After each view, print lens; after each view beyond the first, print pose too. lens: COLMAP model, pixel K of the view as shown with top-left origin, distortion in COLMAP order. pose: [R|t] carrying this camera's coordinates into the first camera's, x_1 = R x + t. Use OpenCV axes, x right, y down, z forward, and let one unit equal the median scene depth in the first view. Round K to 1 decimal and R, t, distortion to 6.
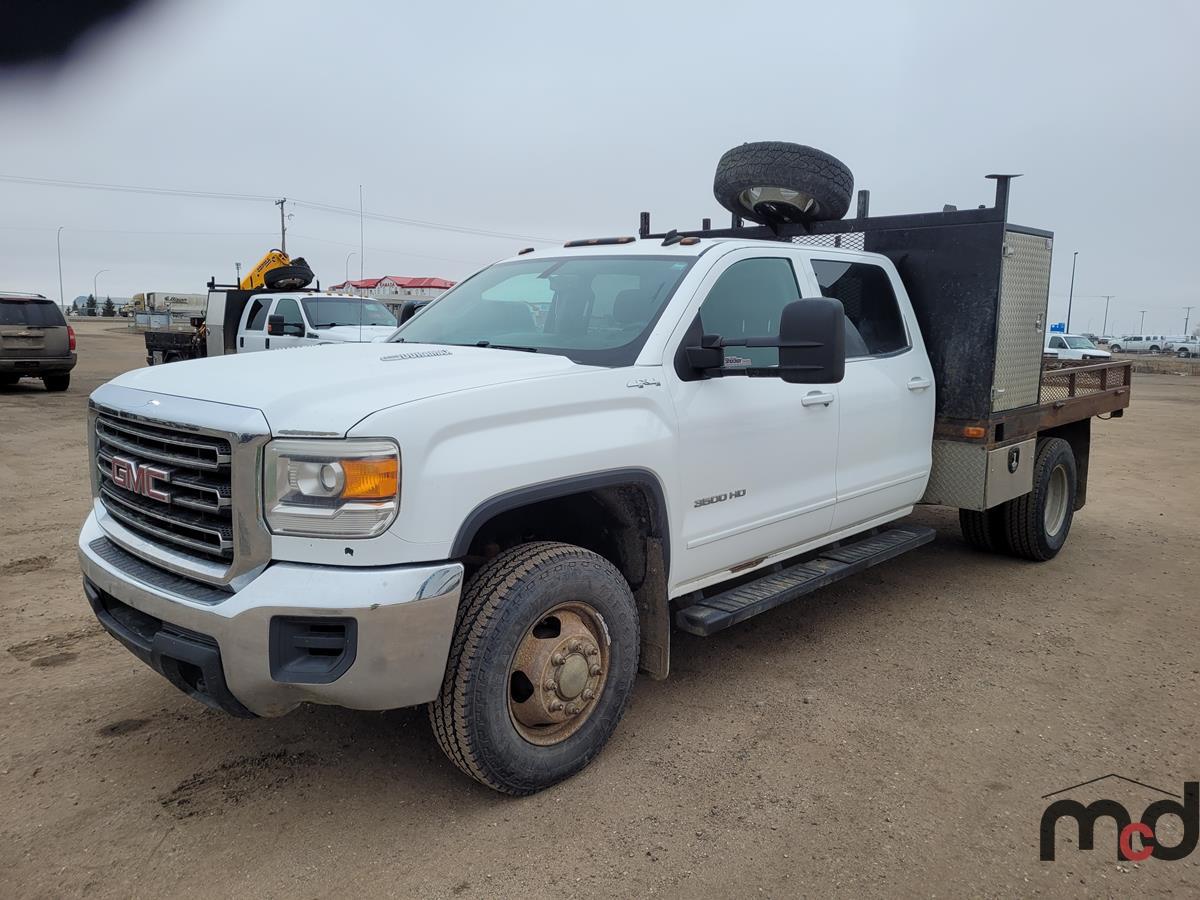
lens RADIAL K [[905.8, 0, 601.6], [0, 905.8, 457.1], [0, 0, 1]] dist [0.002853, 0.003858]
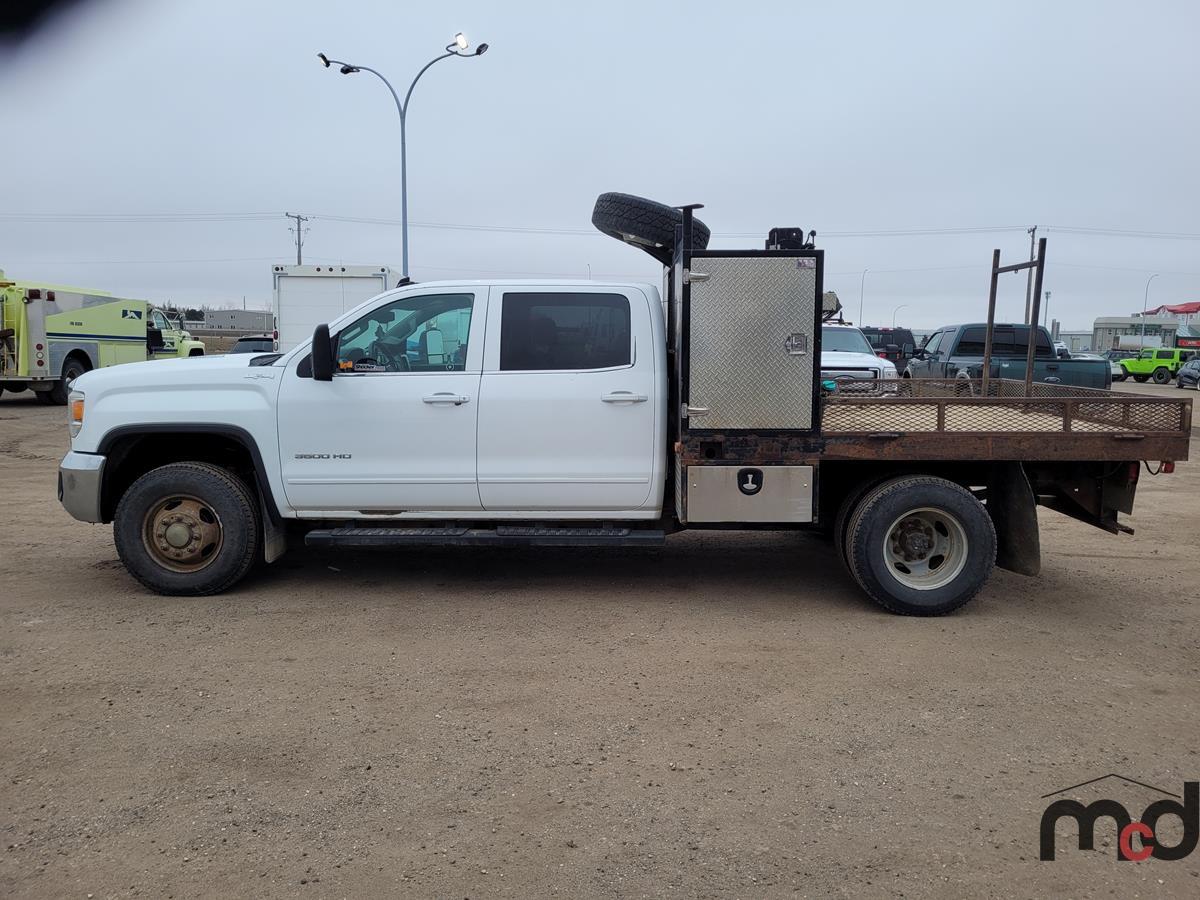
lens RADIAL K [[905.8, 0, 610.8], [0, 905.8, 452.2], [0, 0, 1]] dist [0.002853, 0.003858]
pose [[0.663619, 0.076679, -0.744130, 1.893163], [-0.105349, 0.994399, 0.008518, -0.030011], [0.740615, 0.072740, 0.667980, 0.418722]]
